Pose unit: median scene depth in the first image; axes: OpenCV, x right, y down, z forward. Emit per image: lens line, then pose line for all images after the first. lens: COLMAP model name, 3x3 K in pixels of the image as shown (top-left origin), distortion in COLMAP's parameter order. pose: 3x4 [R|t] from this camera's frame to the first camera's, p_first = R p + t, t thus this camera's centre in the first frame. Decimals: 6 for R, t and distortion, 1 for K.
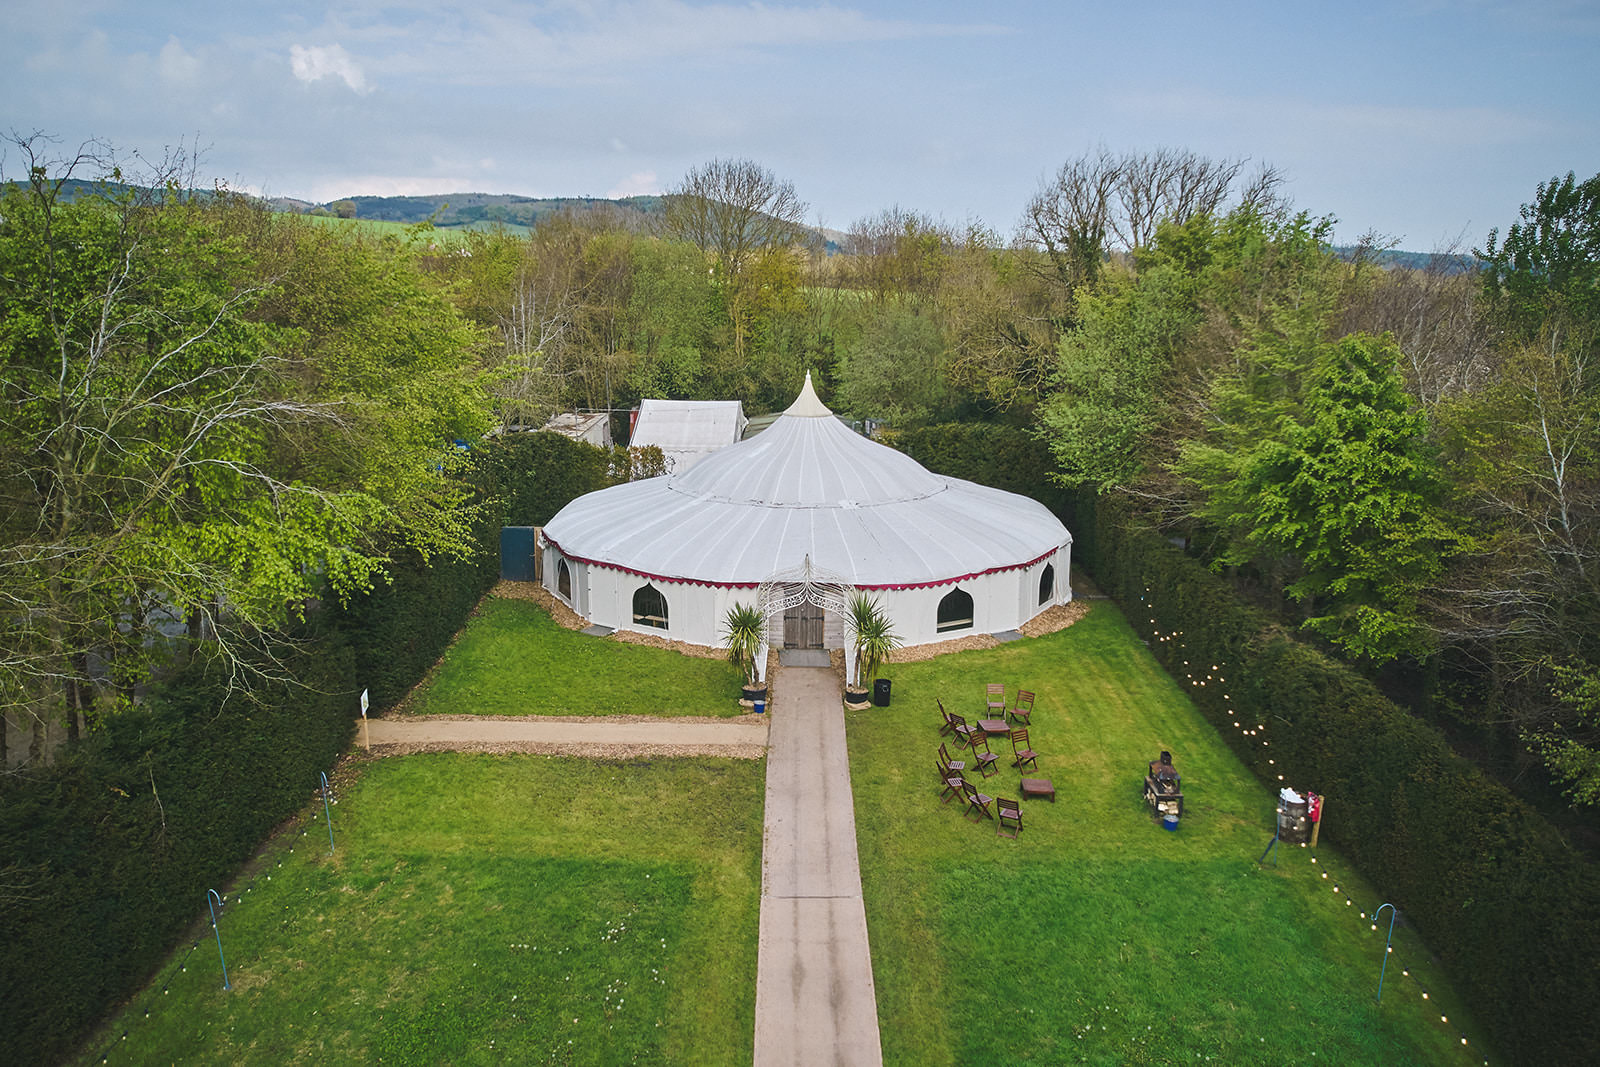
lens RADIAL K [[979.5, 0, 798.9], [0, 979.5, 534.8], [0, 0, 1]] dist [0.001436, 0.000092]
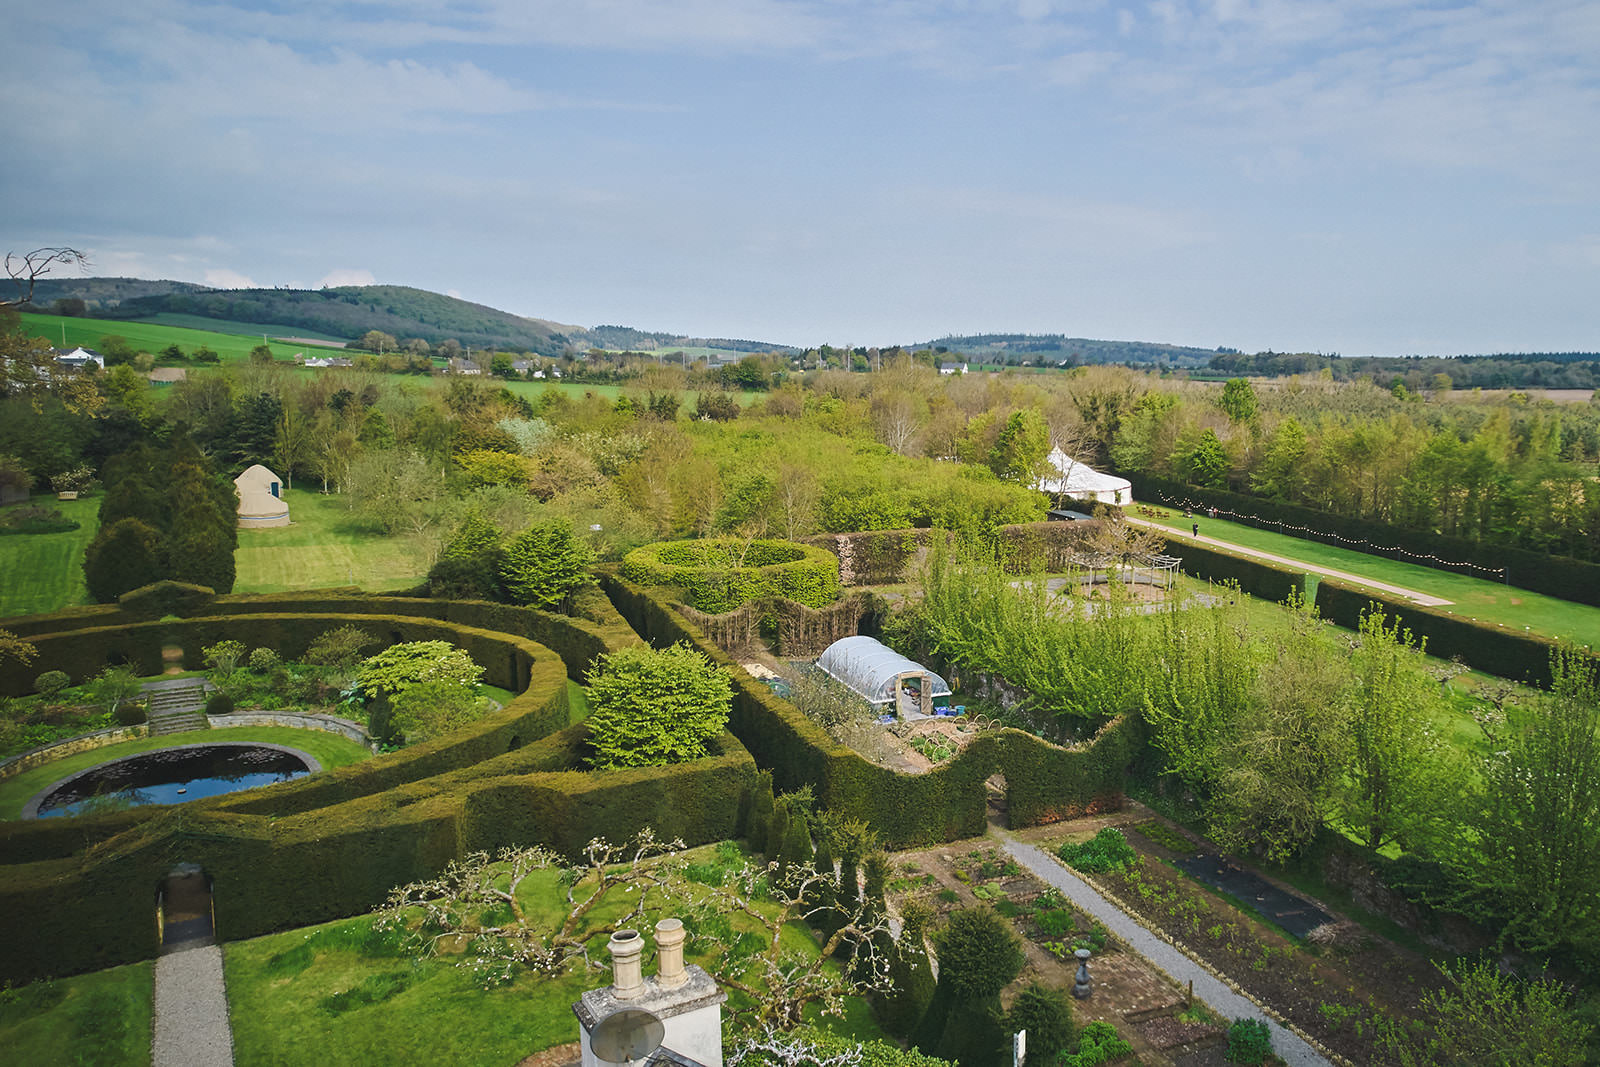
lens RADIAL K [[1082.0, 0, 804.0], [0, 1082.0, 530.7], [0, 0, 1]] dist [0.002229, 0.003511]
pose [[0.942801, -0.057158, 0.328419, -2.265039], [0.089874, 0.992293, -0.085306, 0.425096], [-0.321012, 0.109943, 0.940672, -2.458999]]
